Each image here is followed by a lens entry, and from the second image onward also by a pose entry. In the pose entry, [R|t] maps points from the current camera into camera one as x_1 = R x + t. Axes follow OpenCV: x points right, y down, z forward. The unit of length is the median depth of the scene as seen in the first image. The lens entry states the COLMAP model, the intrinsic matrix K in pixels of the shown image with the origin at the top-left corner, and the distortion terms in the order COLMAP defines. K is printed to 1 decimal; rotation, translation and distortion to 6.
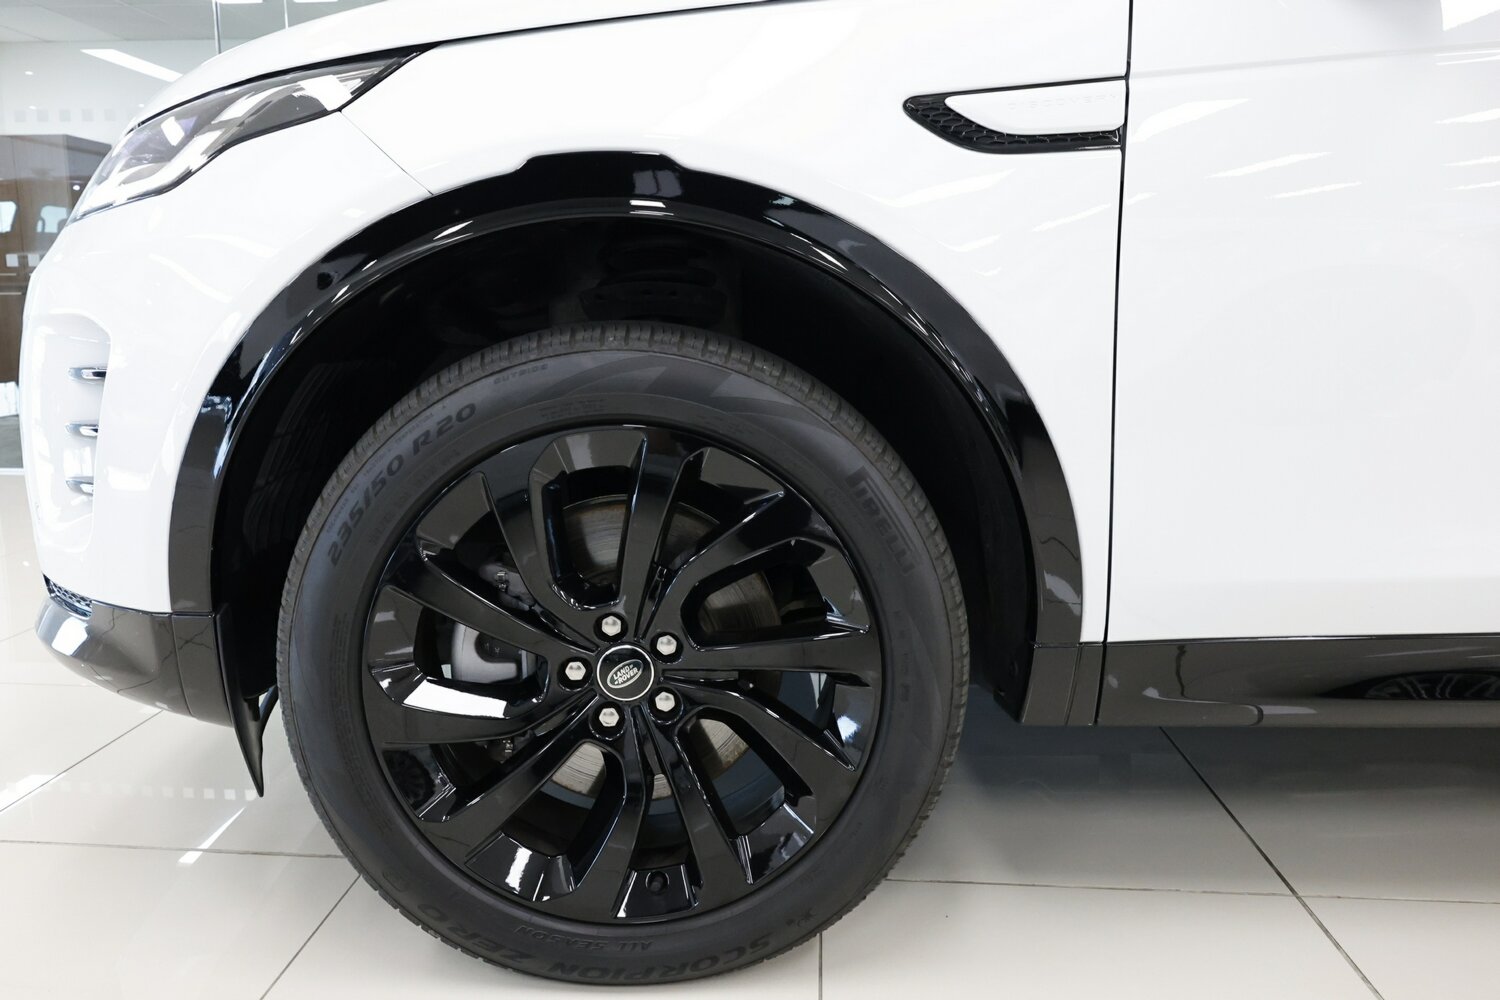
lens RADIAL K [[1107.7, 0, 749.2], [0, 1107.7, 493.1], [0, 0, 1]] dist [-0.005363, -0.003370]
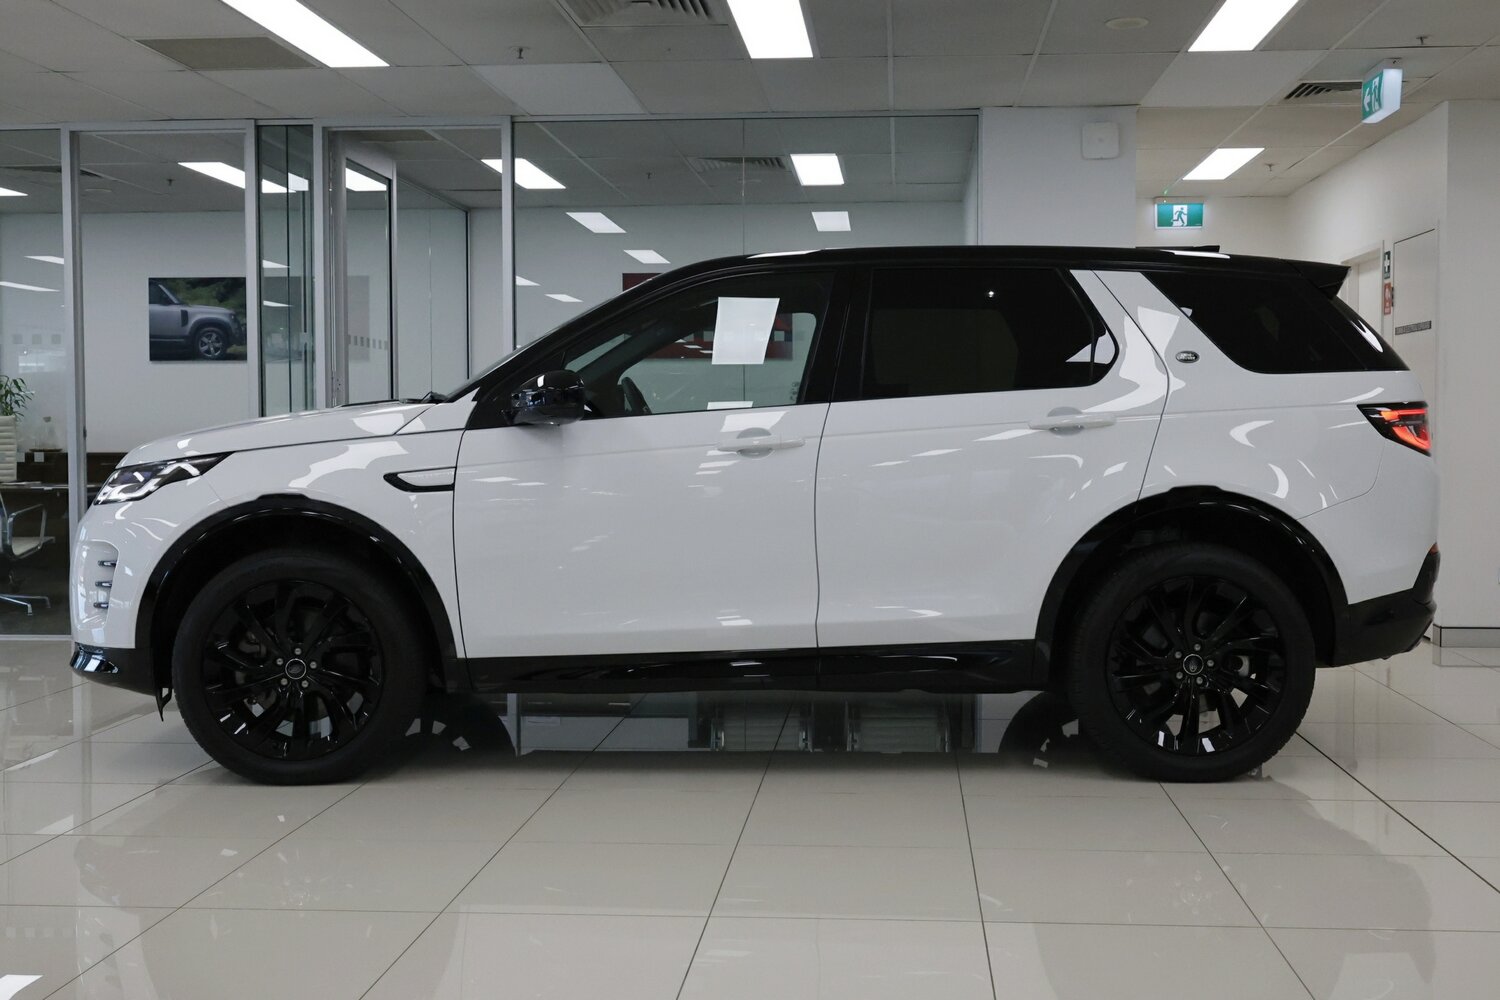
lens RADIAL K [[1411.5, 0, 749.2], [0, 1411.5, 505.4], [0, 0, 1]] dist [-0.011360, 0.000000]
pose [[0.999932, -0.007482, -0.008987, 1.104430], [0.006412, 0.993500, -0.113653, 0.165841], [0.009779, 0.113588, 0.993480, -2.657987]]
